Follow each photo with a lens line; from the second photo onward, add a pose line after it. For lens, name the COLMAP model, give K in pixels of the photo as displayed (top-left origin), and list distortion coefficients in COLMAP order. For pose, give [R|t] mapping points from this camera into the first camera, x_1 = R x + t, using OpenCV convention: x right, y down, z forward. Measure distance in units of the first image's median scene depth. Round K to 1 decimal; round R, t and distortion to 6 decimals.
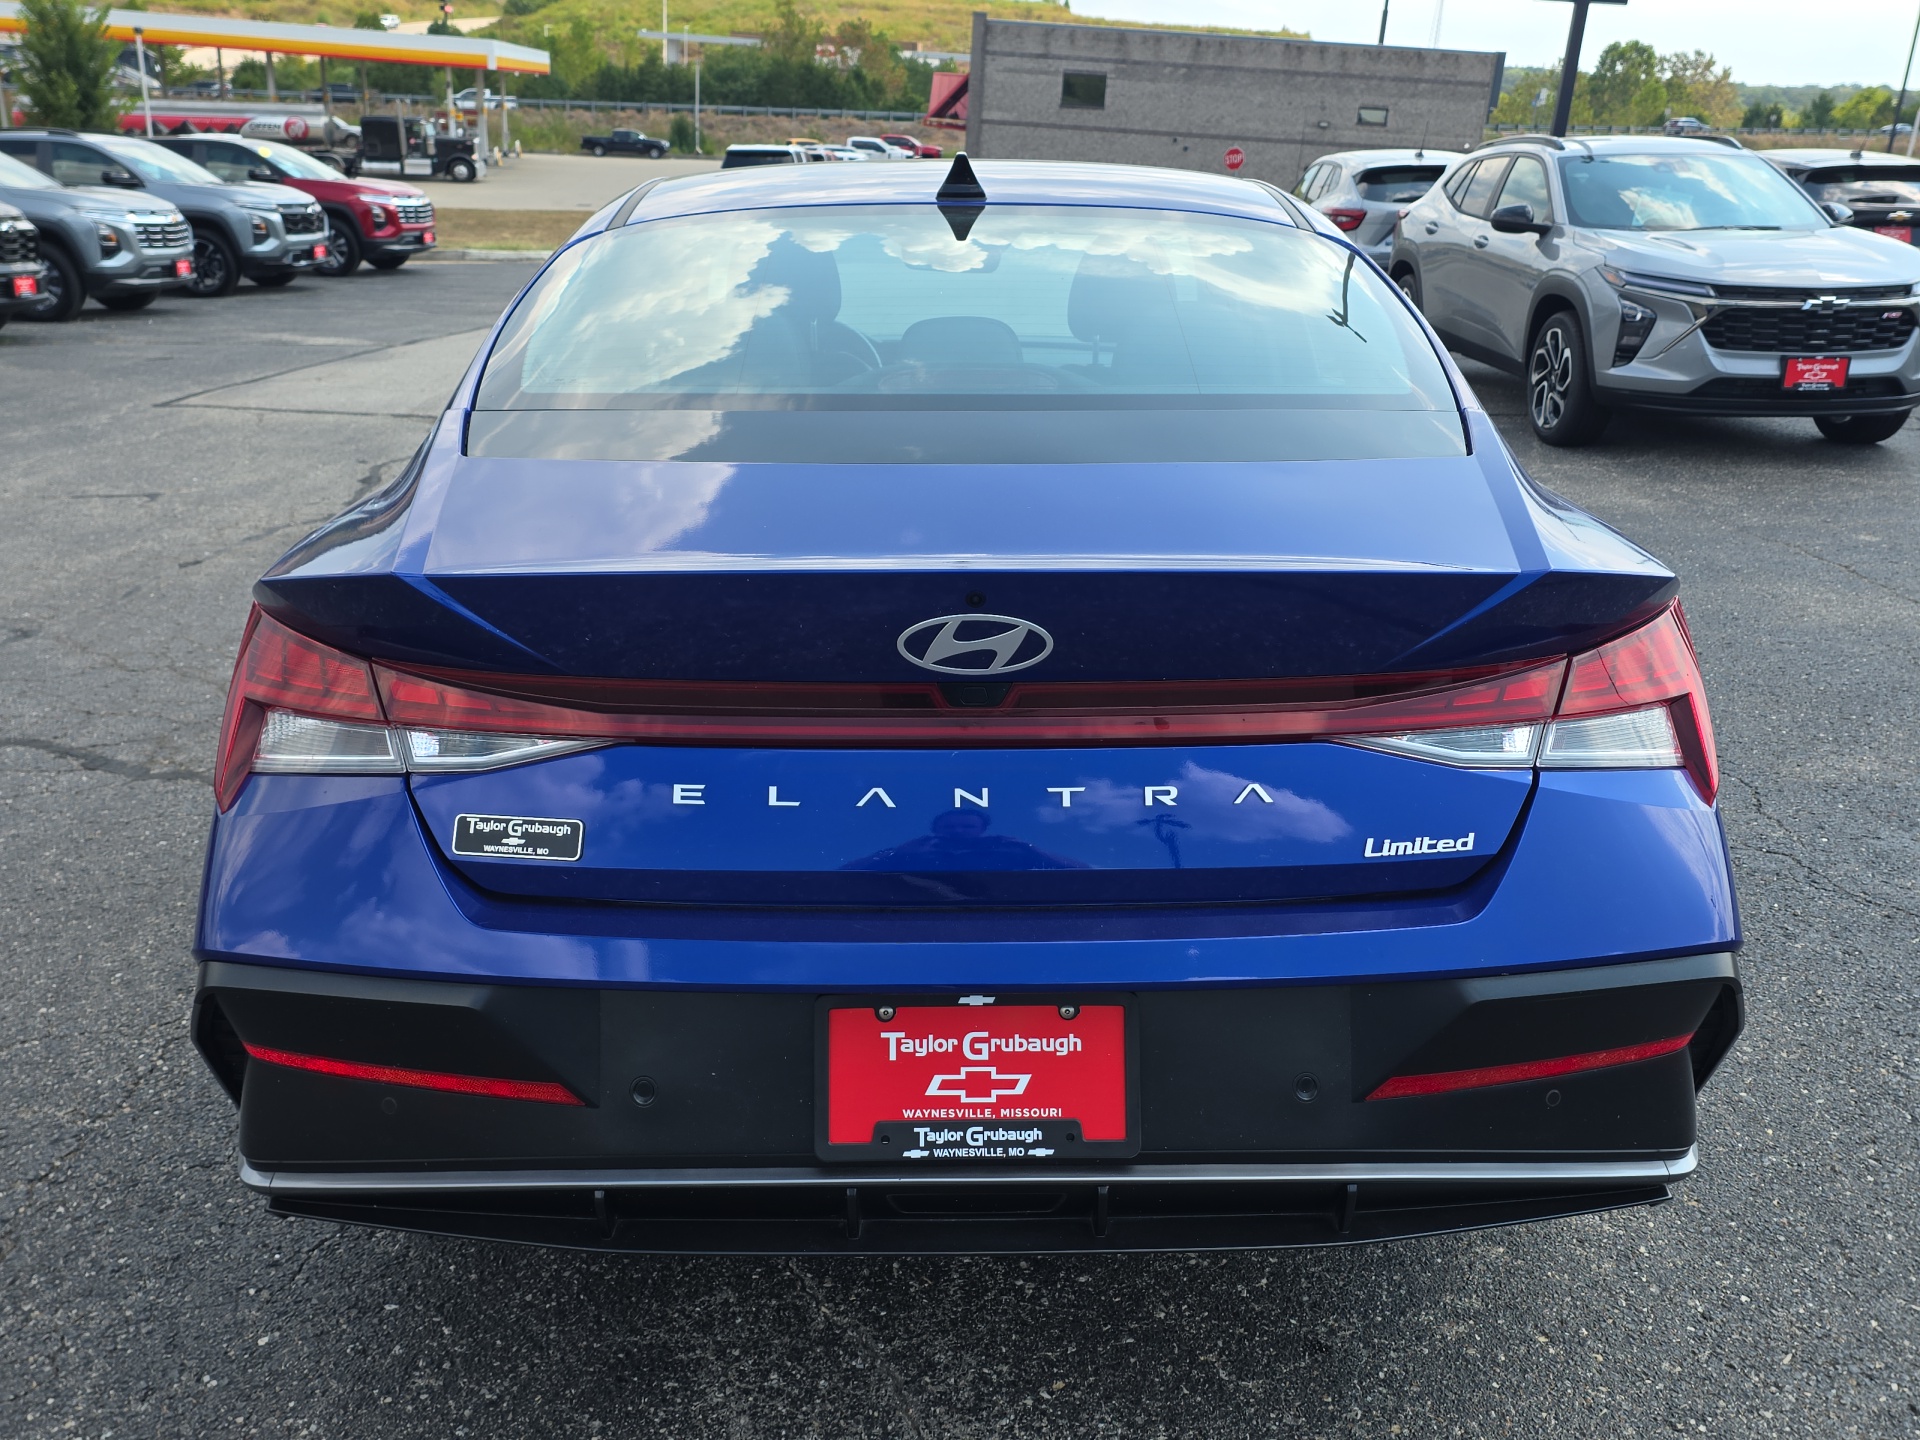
lens RADIAL K [[1605.0, 0, 973.5], [0, 1605.0, 726.2], [0, 0, 1]] dist [0.072033, -0.069398]
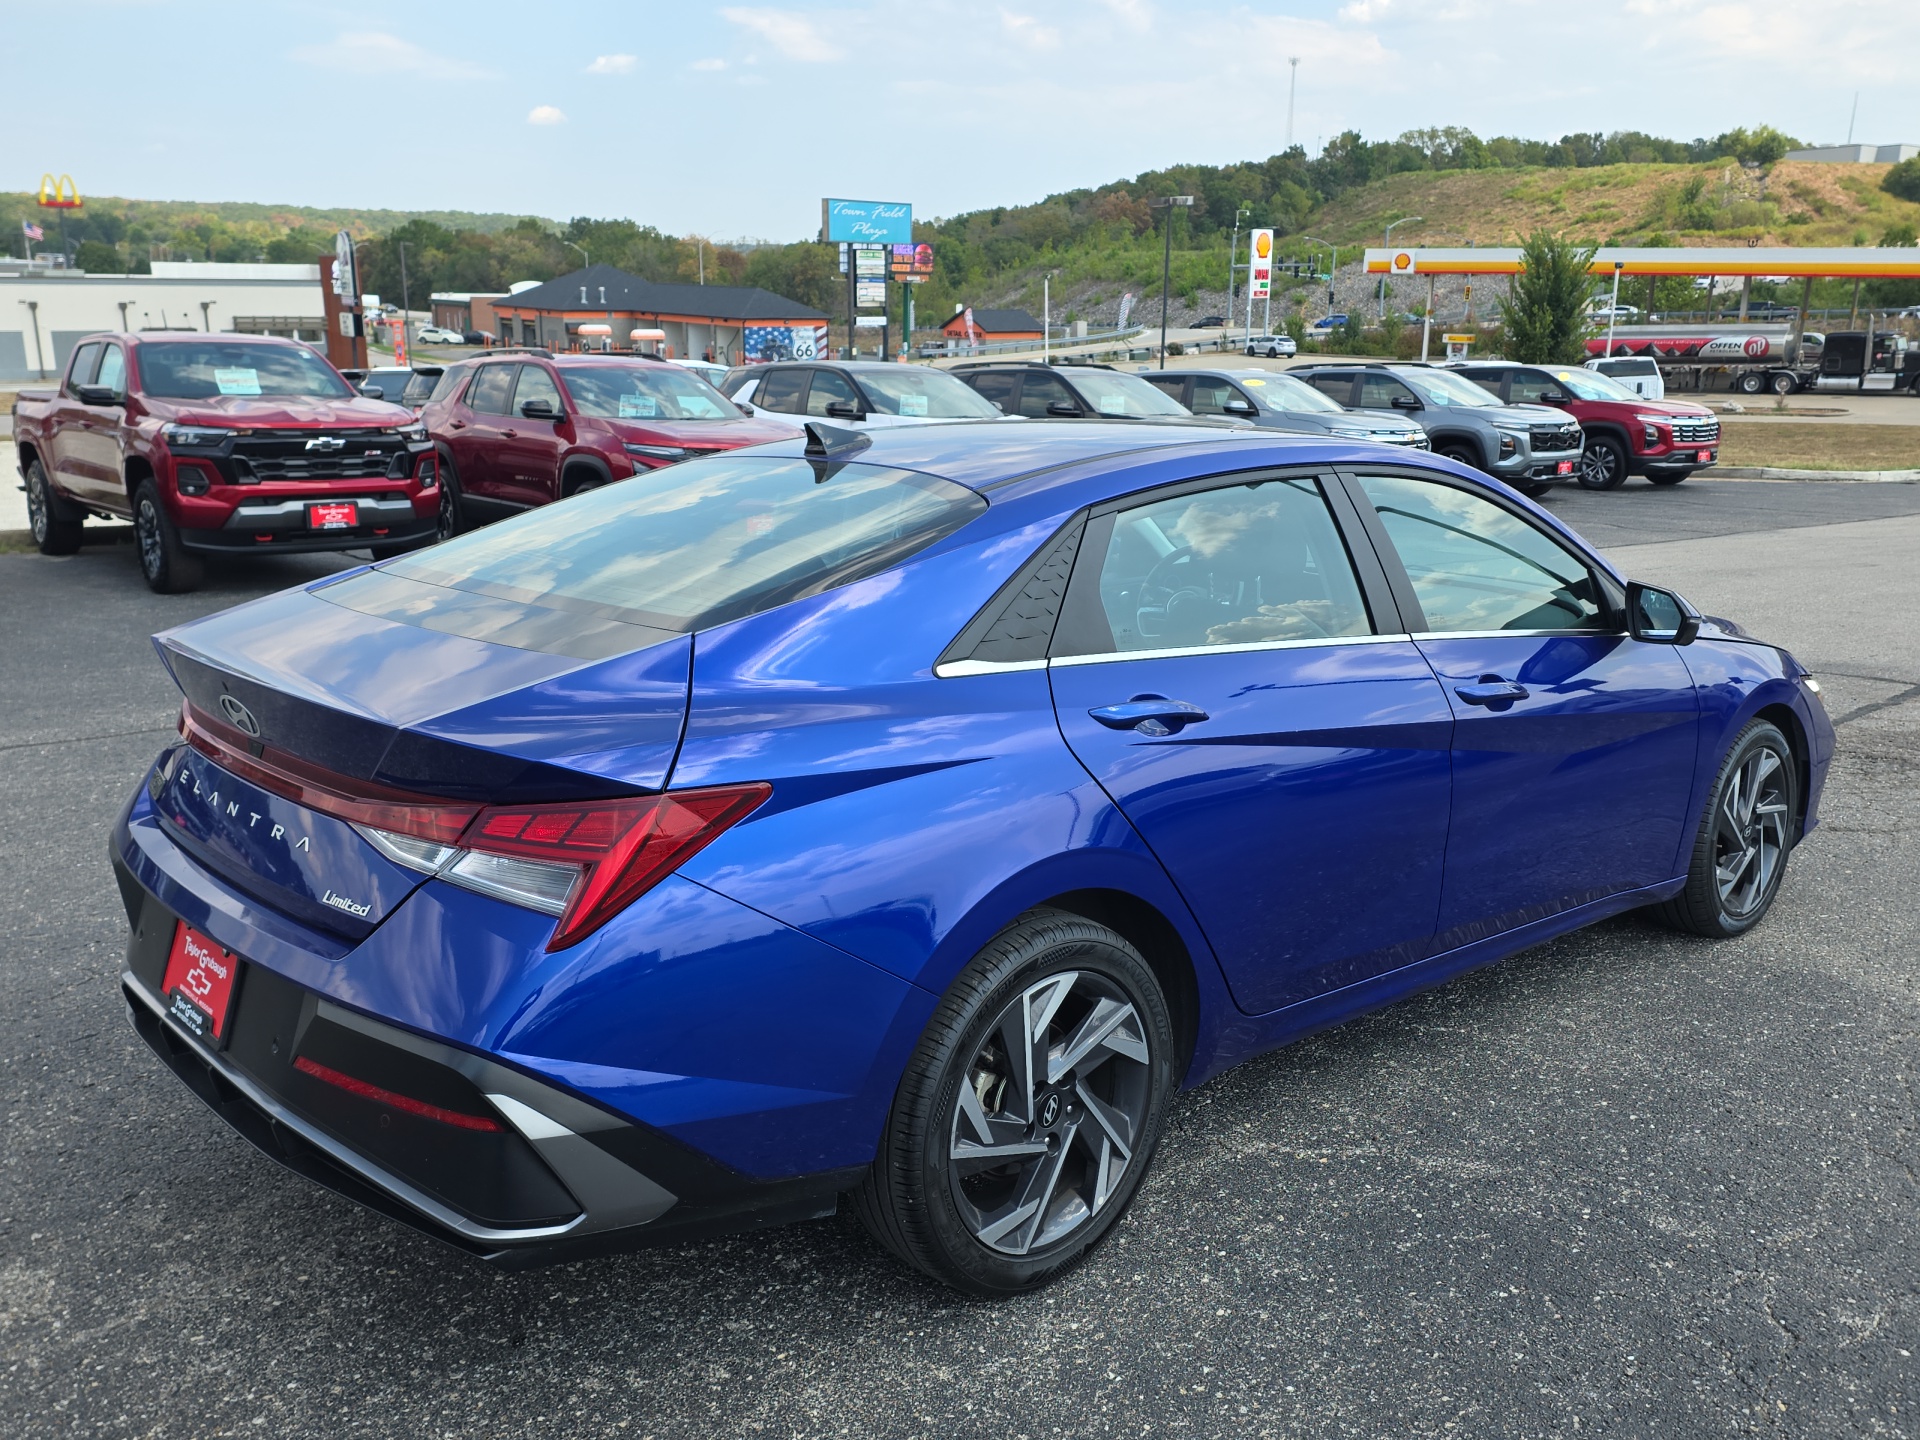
lens RADIAL K [[1605.0, 0, 956.5], [0, 1605.0, 719.3], [0, 0, 1]] dist [0.072033, -0.069398]
pose [[0.656270, 0.151163, -0.739229, 0.197316], [-0.242932, 0.969888, -0.017339, -0.022770], [0.714348, 0.190962, 0.673231, 0.044666]]
